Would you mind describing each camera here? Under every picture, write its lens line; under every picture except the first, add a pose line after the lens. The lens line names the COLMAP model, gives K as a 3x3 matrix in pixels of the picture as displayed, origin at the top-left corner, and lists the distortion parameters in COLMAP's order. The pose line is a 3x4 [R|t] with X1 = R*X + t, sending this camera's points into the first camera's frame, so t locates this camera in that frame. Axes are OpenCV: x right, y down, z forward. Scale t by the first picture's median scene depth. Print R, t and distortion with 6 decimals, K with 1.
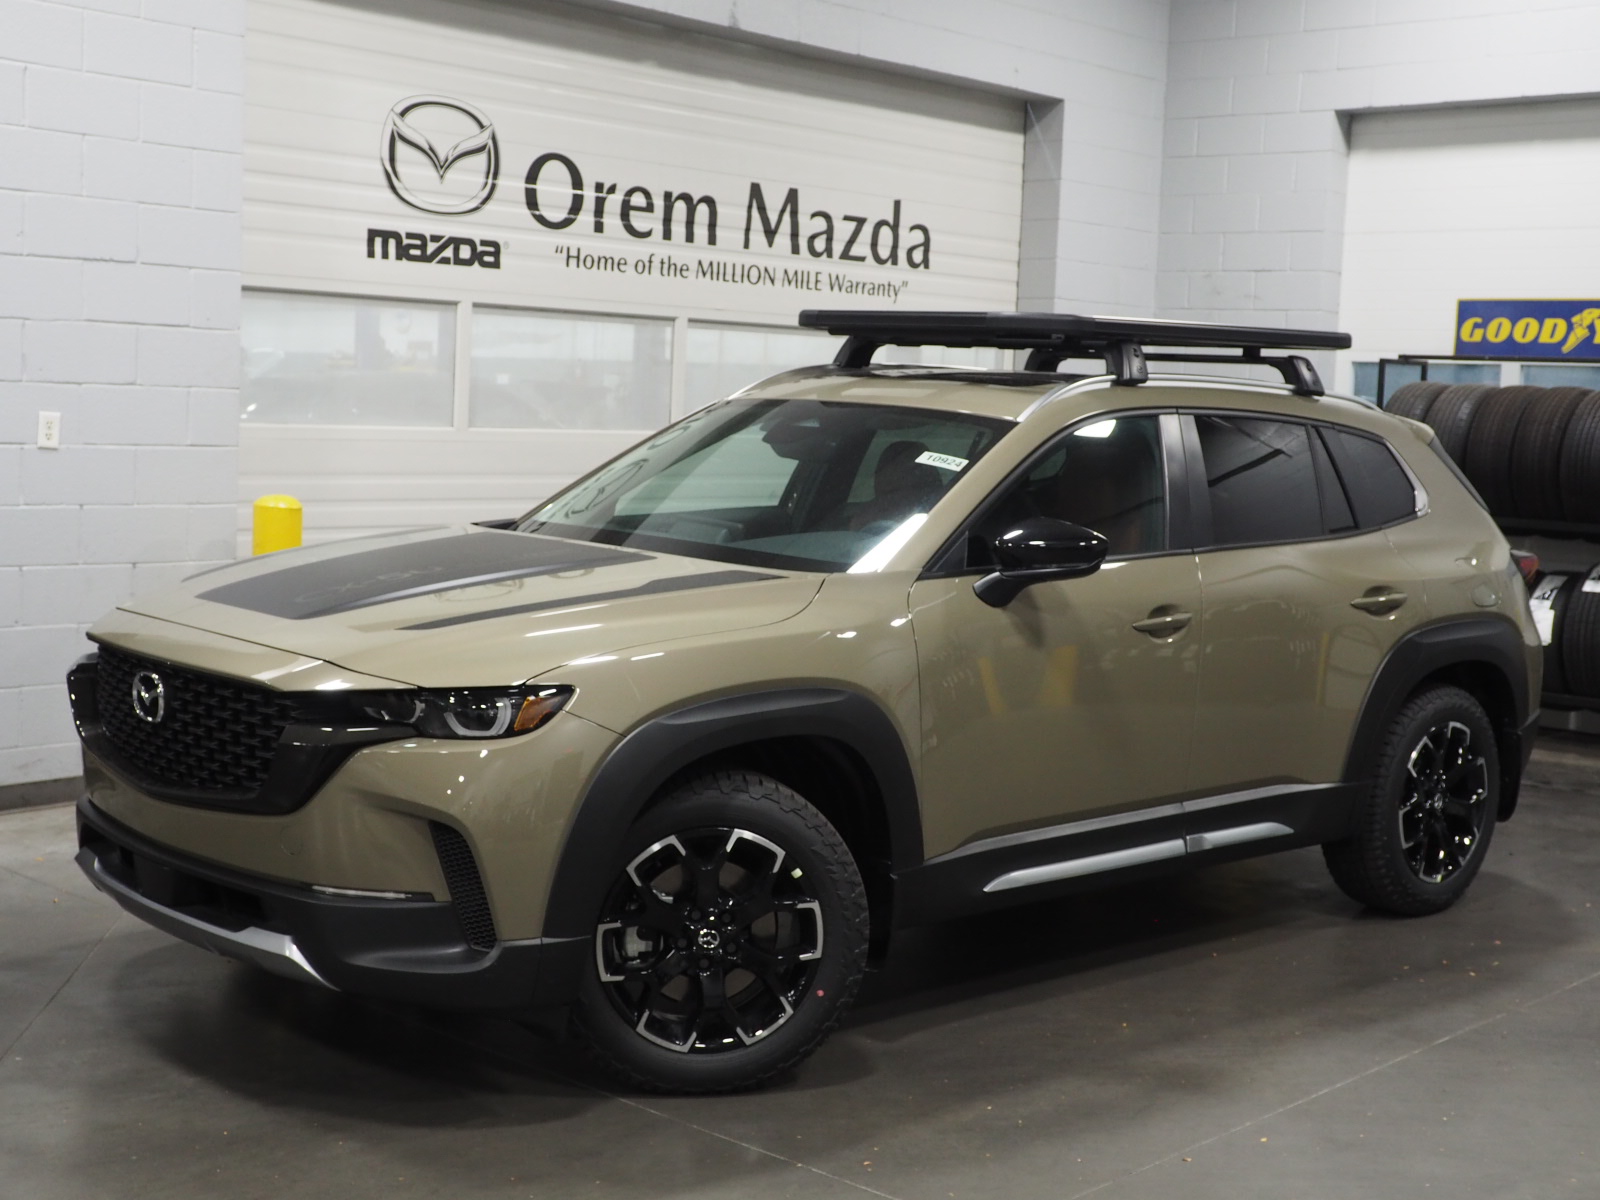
lens RADIAL K [[1966.5, 0, 799.7], [0, 1966.5, 588.8], [0, 0, 1]] dist [0.036371, 0.000000]
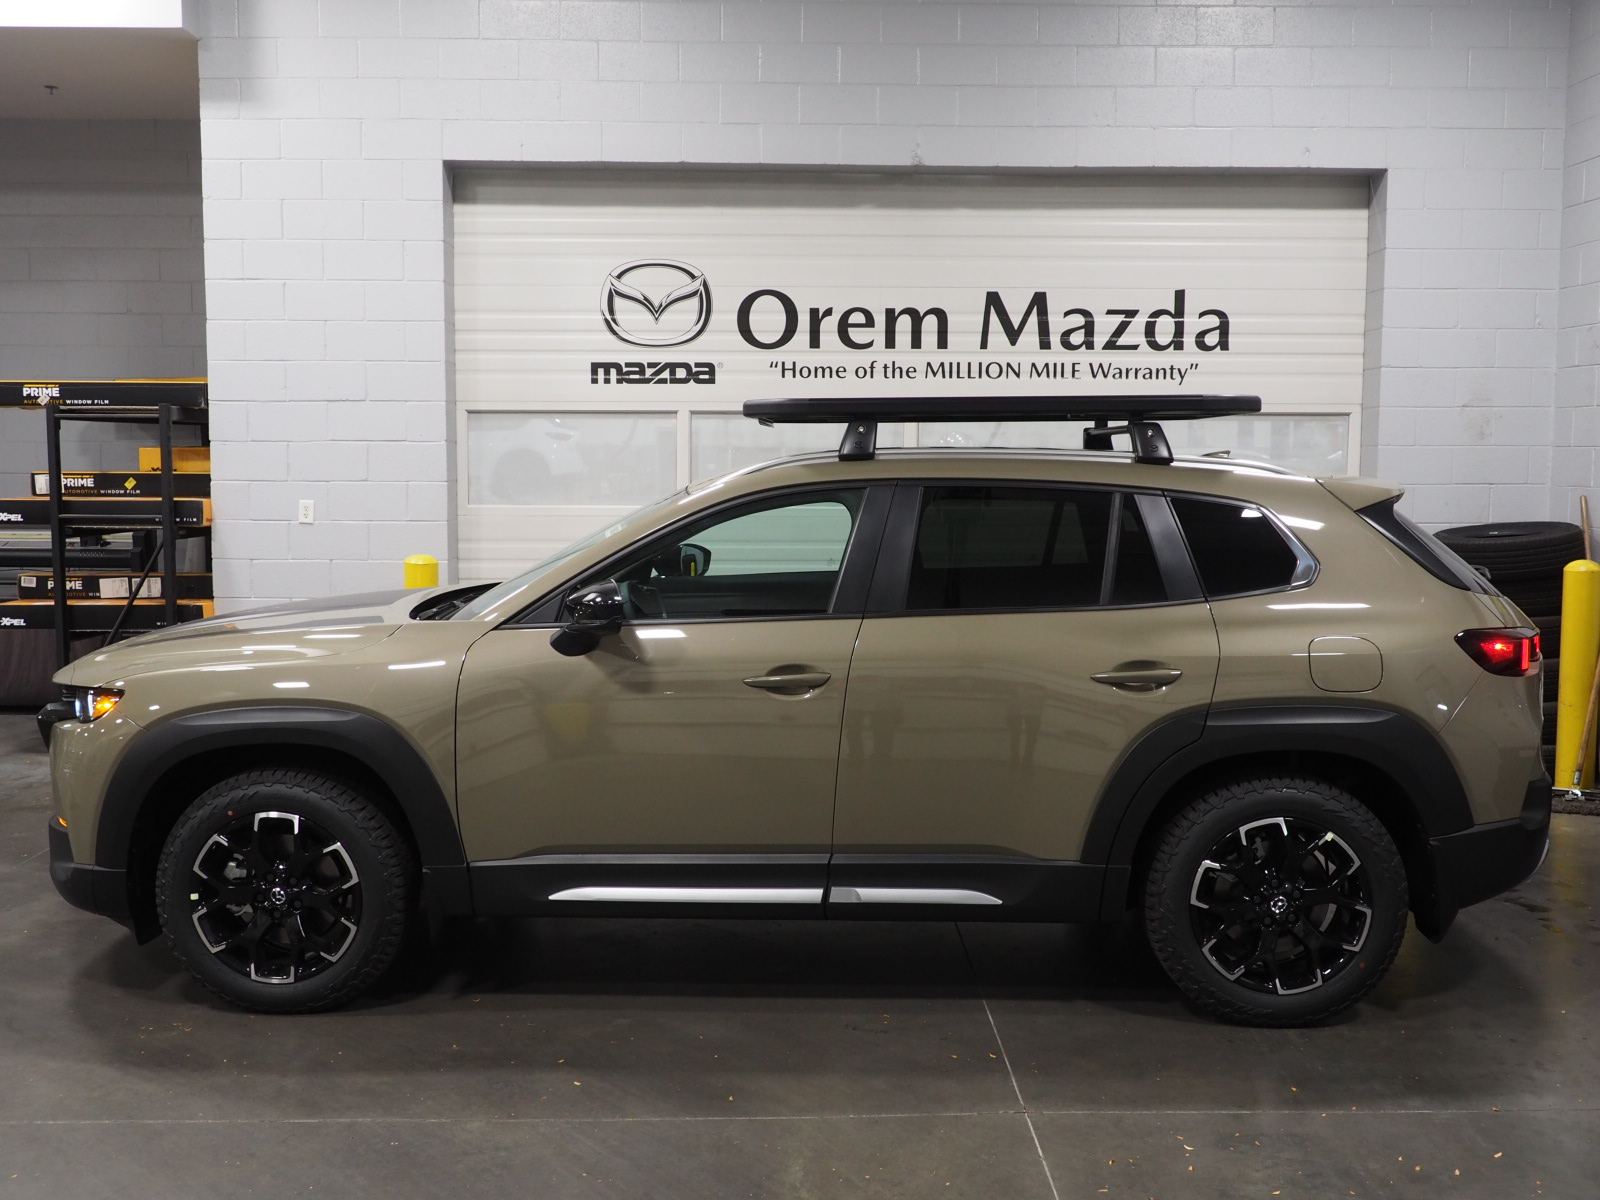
lens RADIAL K [[1475.0, 0, 799.3], [0, 1475.0, 610.7], [0, 0, 1]] dist [0.019343, 0.000000]
pose [[0.736786, 0.032705, -0.675335, 0.530349], [-0.041612, 0.999129, 0.002987, -0.016630], [0.674845, 0.025901, 0.737505, 0.306734]]
